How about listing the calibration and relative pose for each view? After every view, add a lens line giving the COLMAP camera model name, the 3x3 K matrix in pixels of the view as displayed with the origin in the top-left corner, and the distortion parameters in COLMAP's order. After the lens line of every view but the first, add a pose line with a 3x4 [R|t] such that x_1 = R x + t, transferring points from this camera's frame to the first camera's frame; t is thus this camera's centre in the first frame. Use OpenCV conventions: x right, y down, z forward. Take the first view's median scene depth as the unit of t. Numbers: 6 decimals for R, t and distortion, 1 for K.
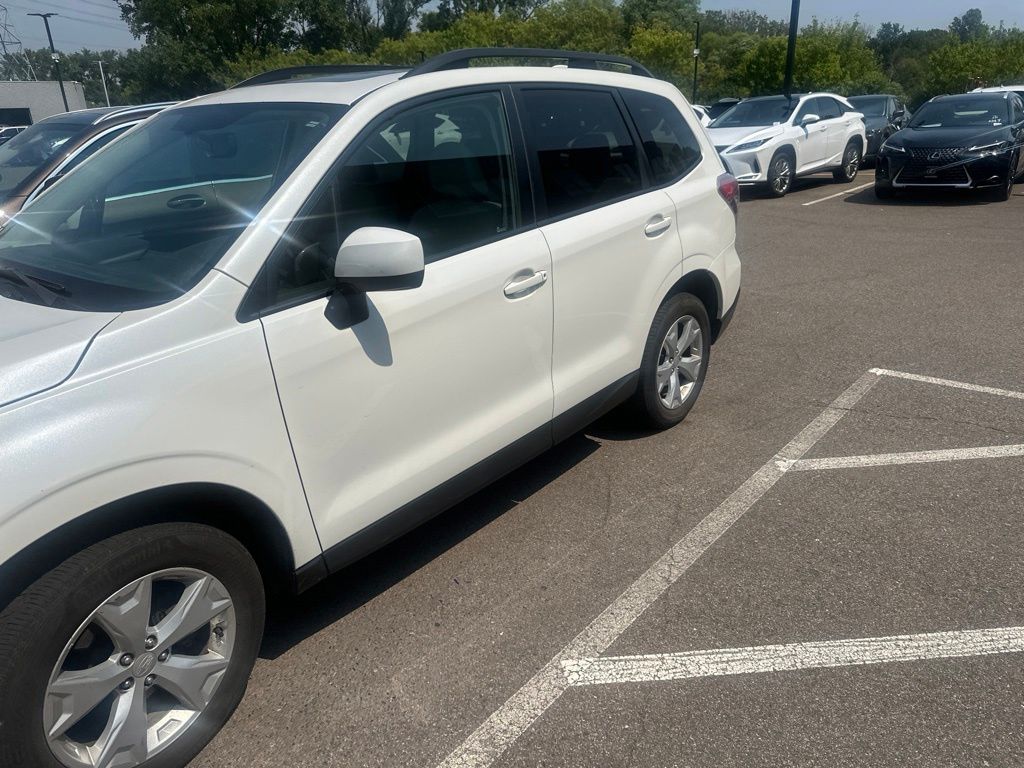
lens RADIAL K [[730.9, 0, 518.1], [0, 730.9, 381.3], [0, 0, 1]] dist [0.042663, -0.047378]
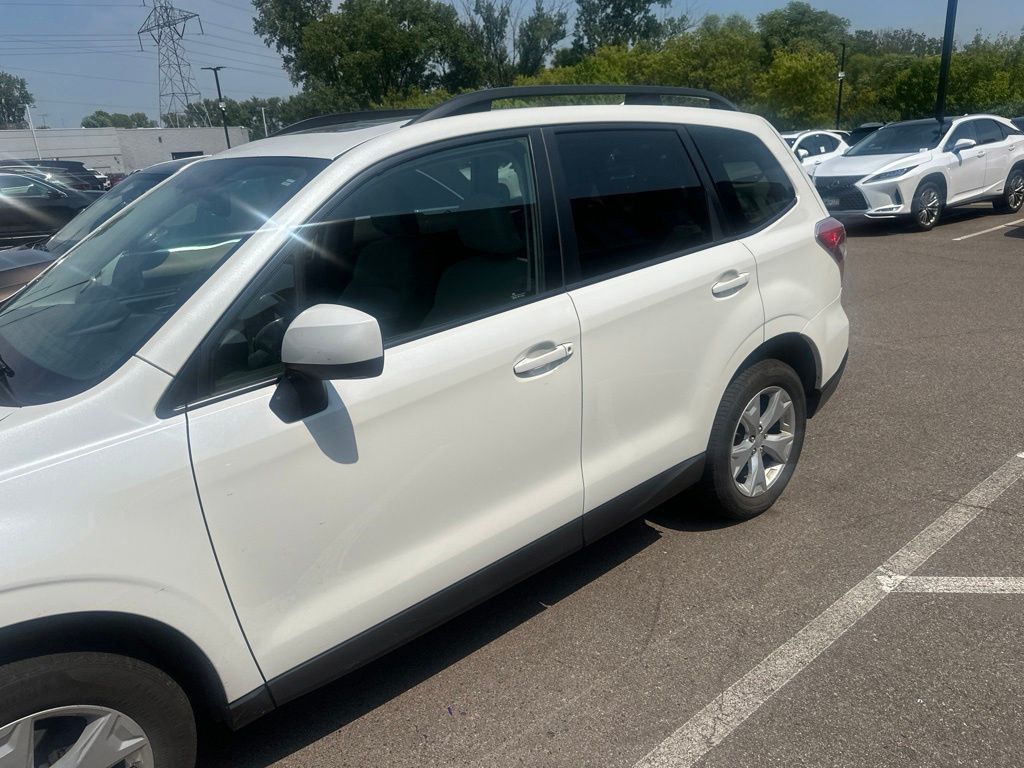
lens RADIAL K [[730.9, 0, 507.2], [0, 730.9, 379.6], [0, 0, 1]] dist [0.042663, -0.047378]
pose [[0.982572, 0.032325, -0.183049, 0.083638], [-0.039786, 0.998514, -0.037235, -0.052627], [0.181574, 0.043869, 0.982398, 0.113455]]
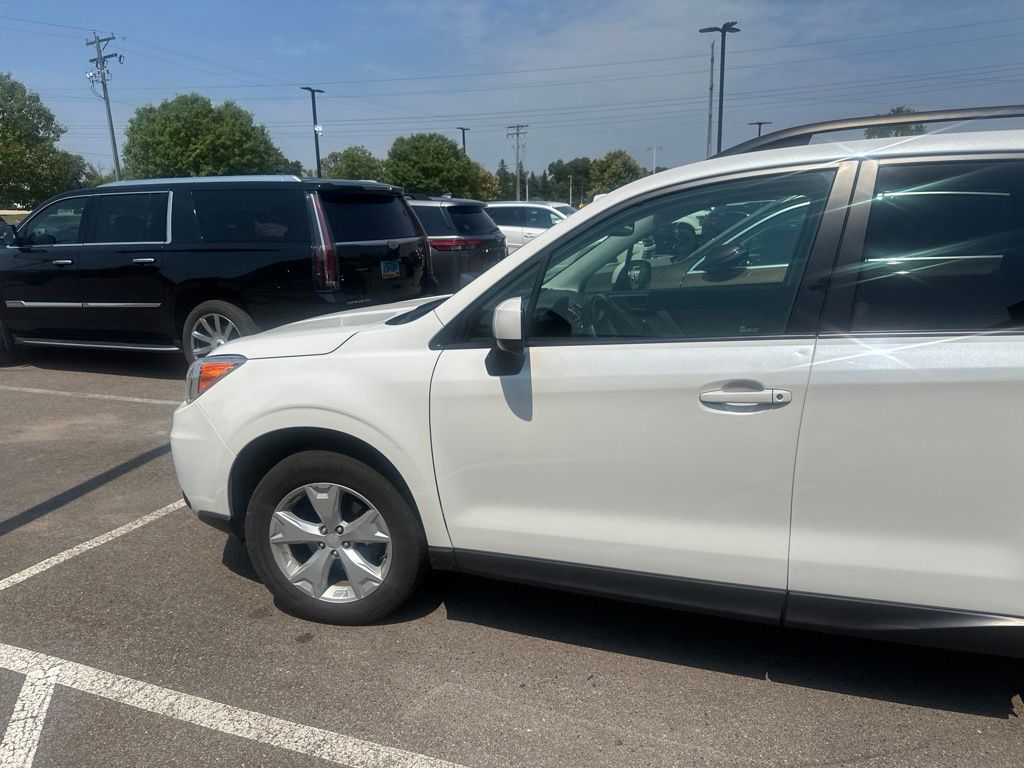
lens RADIAL K [[730.9, 0, 517.1], [0, 730.9, 378.7], [0, 0, 1]] dist [0.042663, -0.047378]
pose [[0.322365, 0.225855, -0.919277, 0.454047], [-0.313854, 0.941691, 0.121302, -0.117655], [0.893071, 0.249415, 0.374454, 0.317794]]
